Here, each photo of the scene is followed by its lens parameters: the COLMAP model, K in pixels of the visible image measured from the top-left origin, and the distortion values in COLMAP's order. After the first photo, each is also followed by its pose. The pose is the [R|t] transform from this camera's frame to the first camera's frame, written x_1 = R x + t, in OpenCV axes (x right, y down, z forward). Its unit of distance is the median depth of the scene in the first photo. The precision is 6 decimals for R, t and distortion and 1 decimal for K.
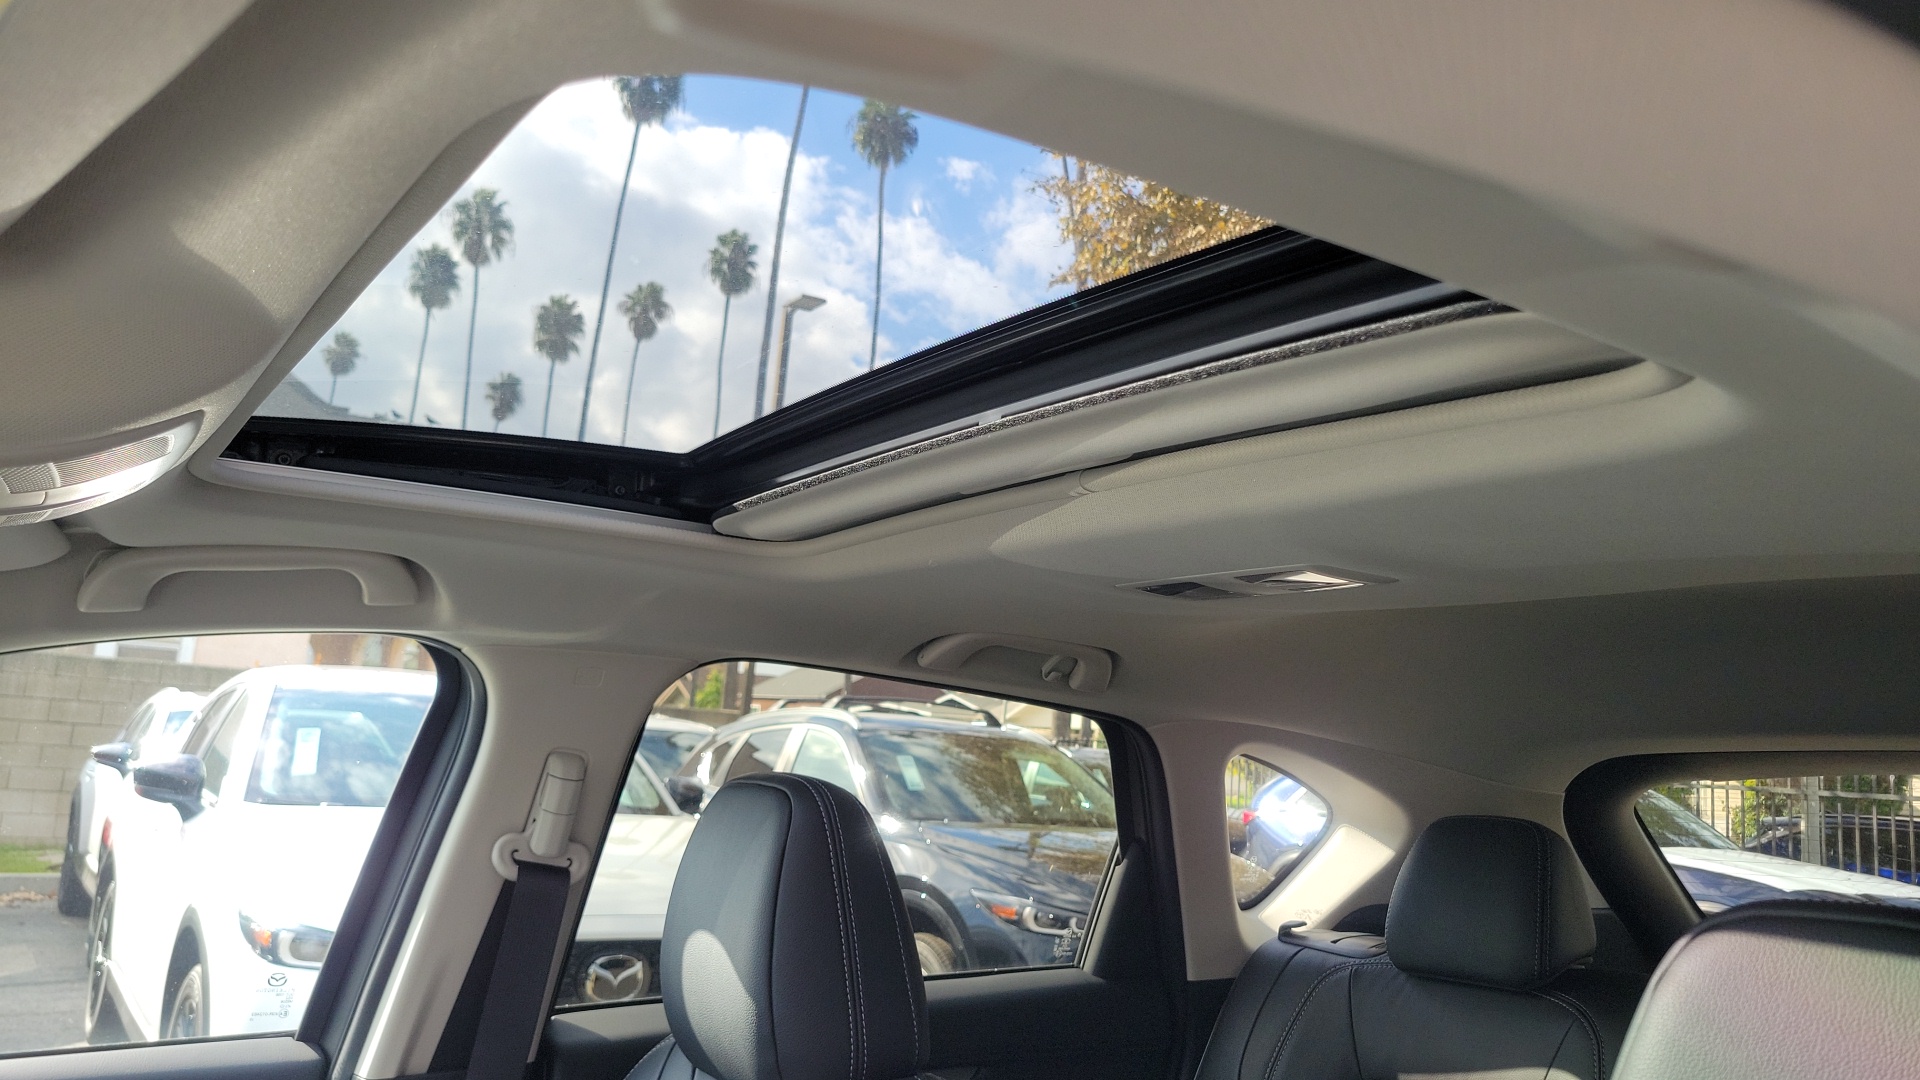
lens RADIAL K [[1467.5, 0, 973.4], [0, 1467.5, 530.2], [0, 0, 1]] dist [0.026735, -0.017104]
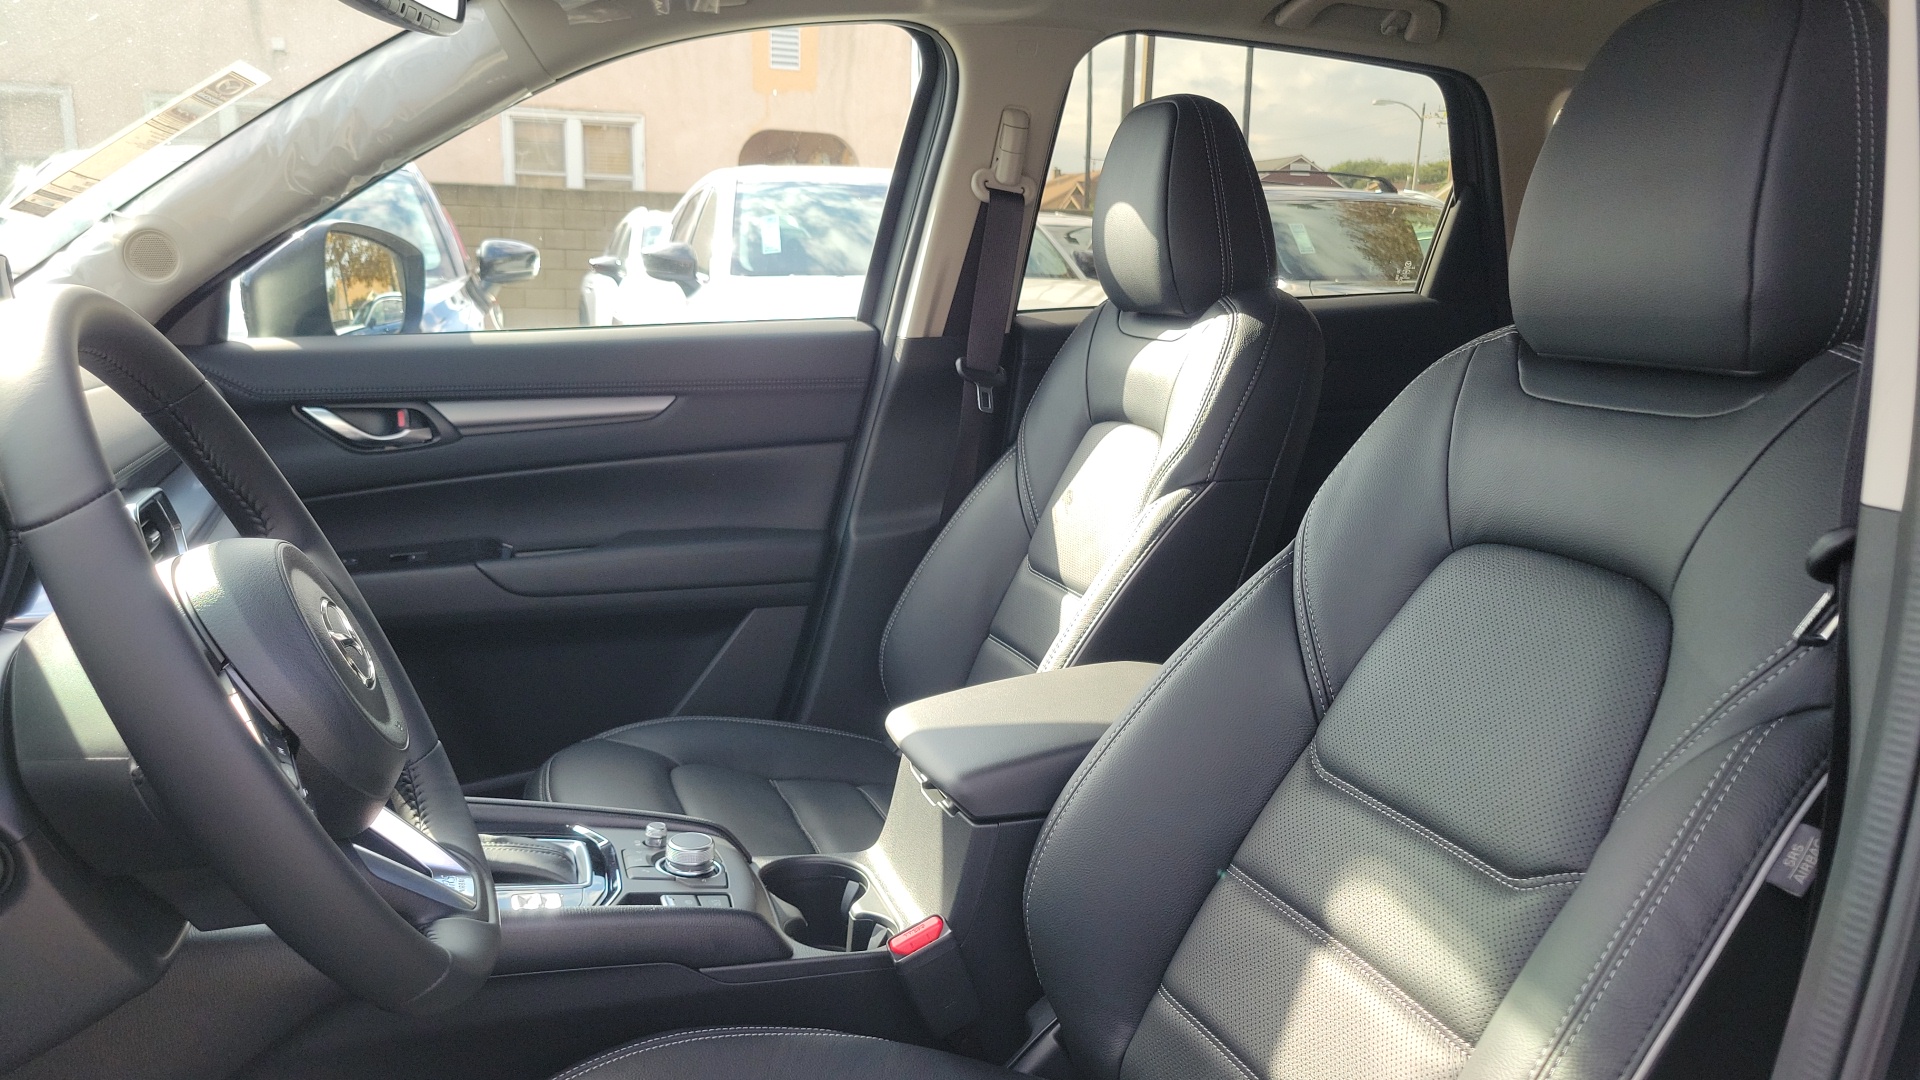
lens RADIAL K [[1467.5, 0, 958.5], [0, 1467.5, 583.6], [0, 0, 1]] dist [0.026735, -0.017104]
pose [[0.961537, 0.010867, -0.274461, 0.051220], [0.086744, 0.936068, 0.340957, 0.081139], [0.260619, -0.351651, 0.899121, -0.370585]]
